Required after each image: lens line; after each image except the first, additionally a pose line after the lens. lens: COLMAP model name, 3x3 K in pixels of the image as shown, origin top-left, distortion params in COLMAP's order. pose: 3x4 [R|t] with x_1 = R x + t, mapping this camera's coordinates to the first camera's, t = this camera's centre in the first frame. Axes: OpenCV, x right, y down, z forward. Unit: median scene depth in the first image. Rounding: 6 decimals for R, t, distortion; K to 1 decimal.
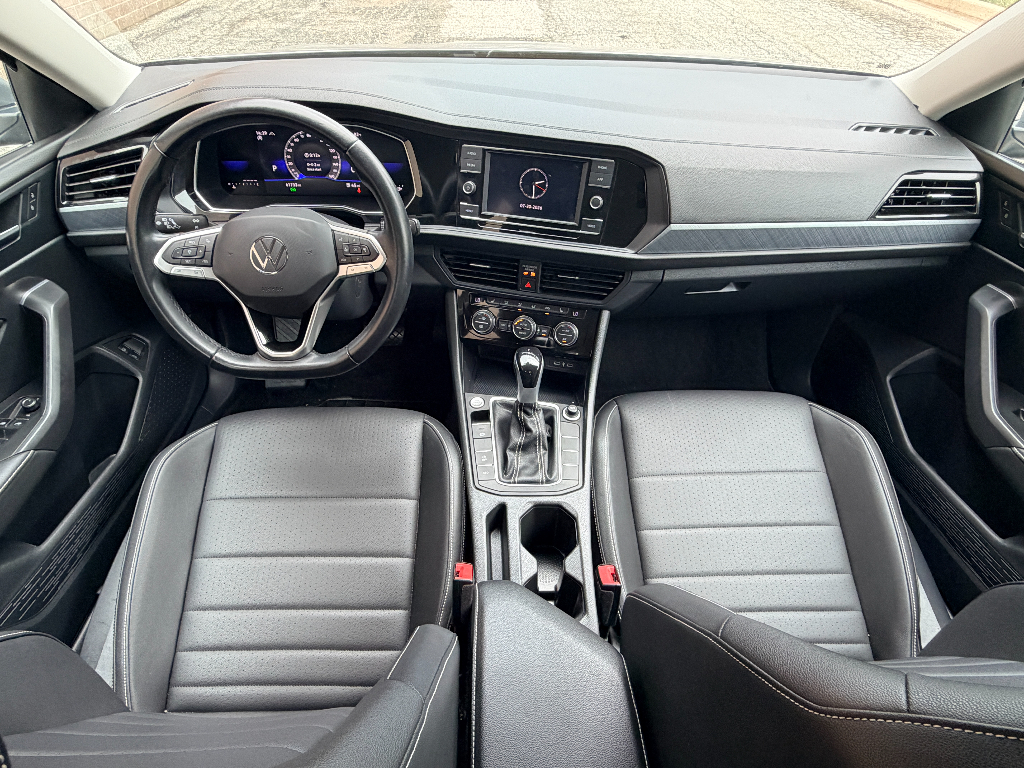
lens RADIAL K [[605.7, 0, 503.5], [0, 605.7, 385.0], [0, 0, 1]] dist [-0.009581, -0.001721]
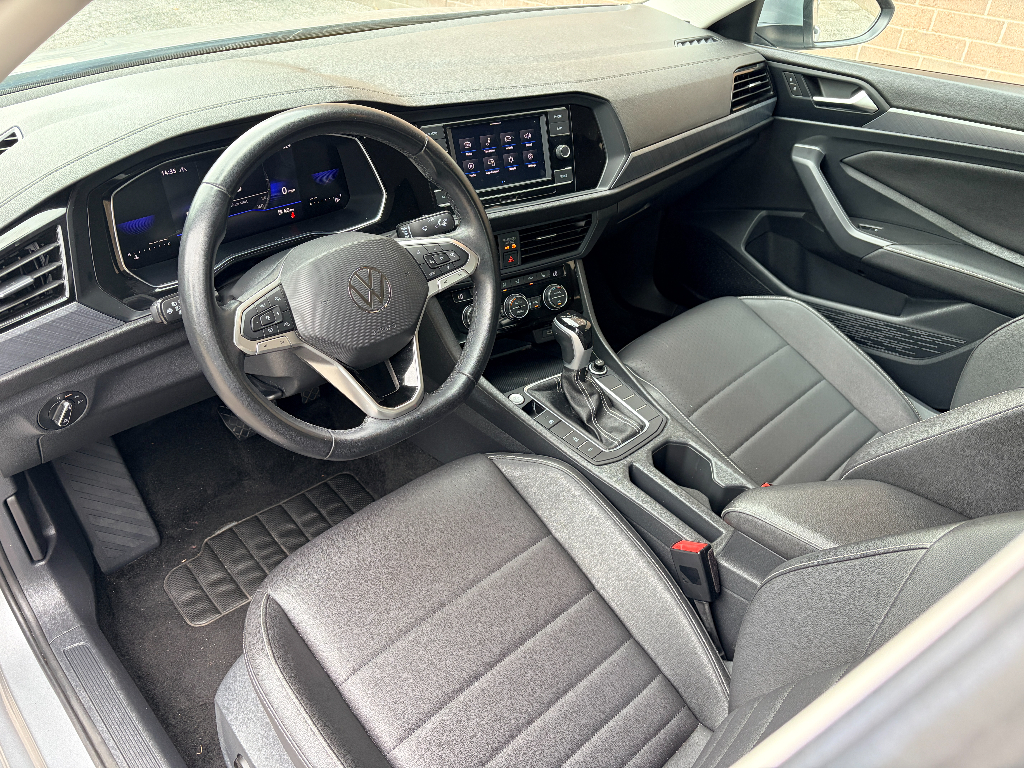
lens RADIAL K [[788.2, 0, 510.3], [0, 788.2, 408.4], [0, 0, 1]] dist [0.002231, -0.003005]
pose [[0.736242, -0.399019, 0.546564, -0.760261], [0.429424, 0.899696, 0.078373, -0.059198], [-0.523013, 0.177007, 0.833742, 0.041686]]
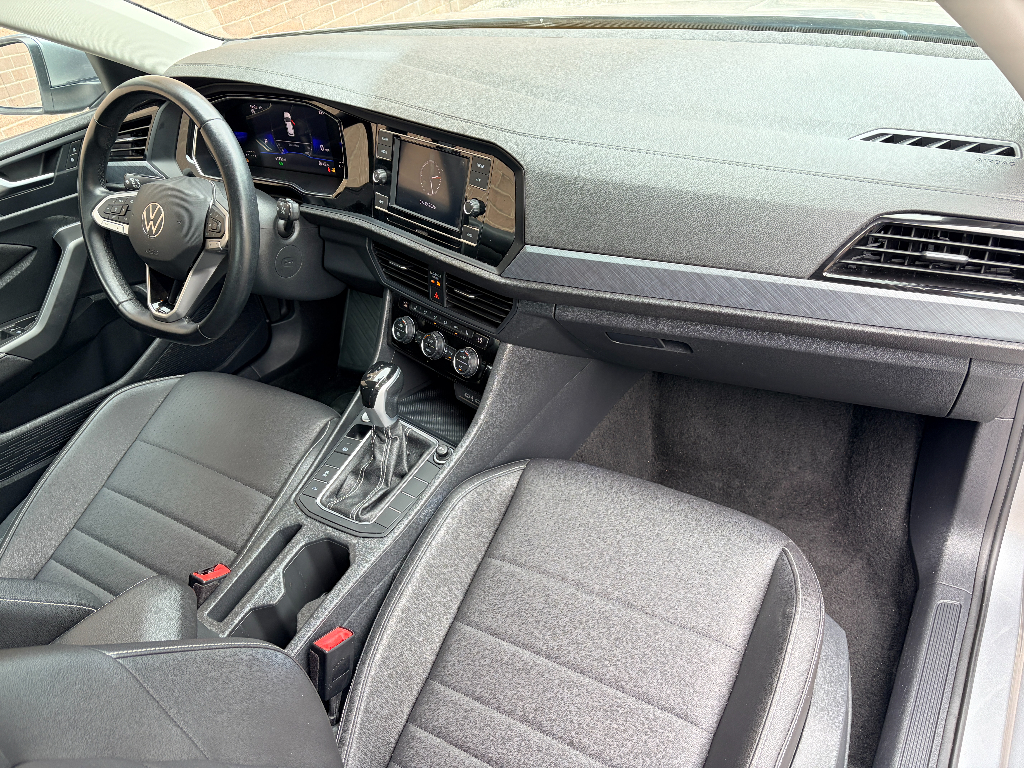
lens RADIAL K [[781.2, 0, 511.4], [0, 781.2, 390.3], [0, 0, 1]] dist [0.028610, -0.071592]
pose [[0.834824, 0.224098, -0.502840, 0.762502], [-0.246092, 0.968967, 0.023266, -0.094323], [0.492450, 0.104322, 0.864066, 0.126625]]
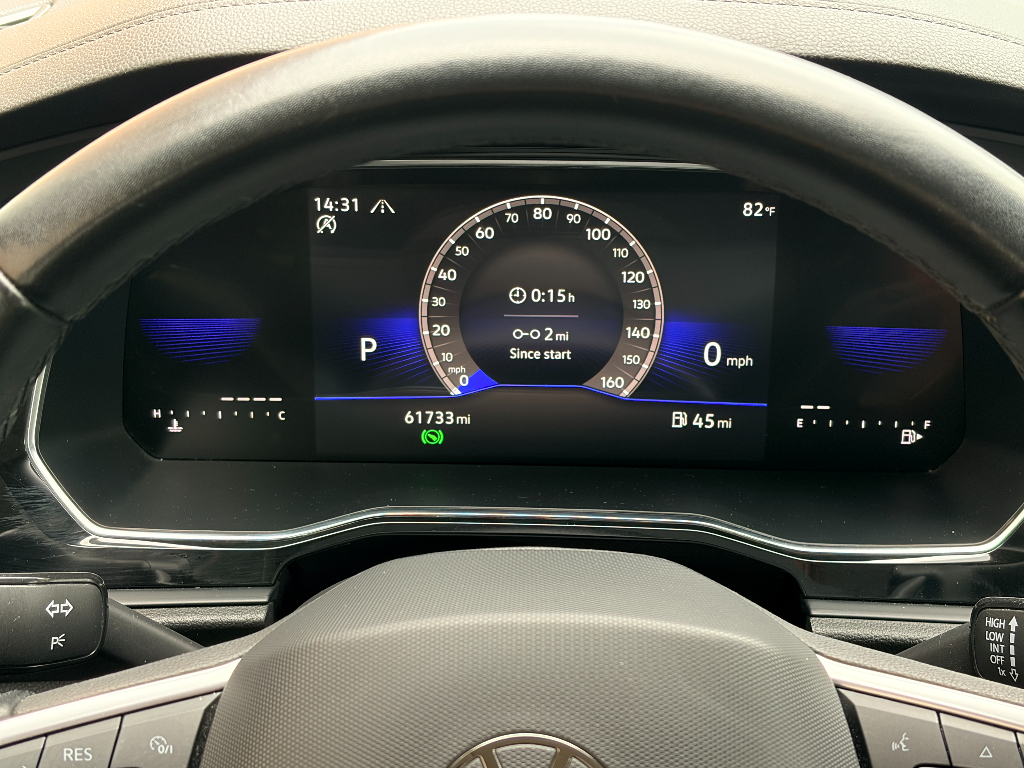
lens RADIAL K [[1731.2, 0, 512.0], [0, 1731.2, 384.0], [0, 0, 1]] dist [0.260720, -1.217726]
pose [[0.998236, 0.000354, -0.059372, -0.306278], [-0.018322, 0.953013, -0.302374, -0.160085], [0.056475, 0.302929, 0.951338, 0.412240]]
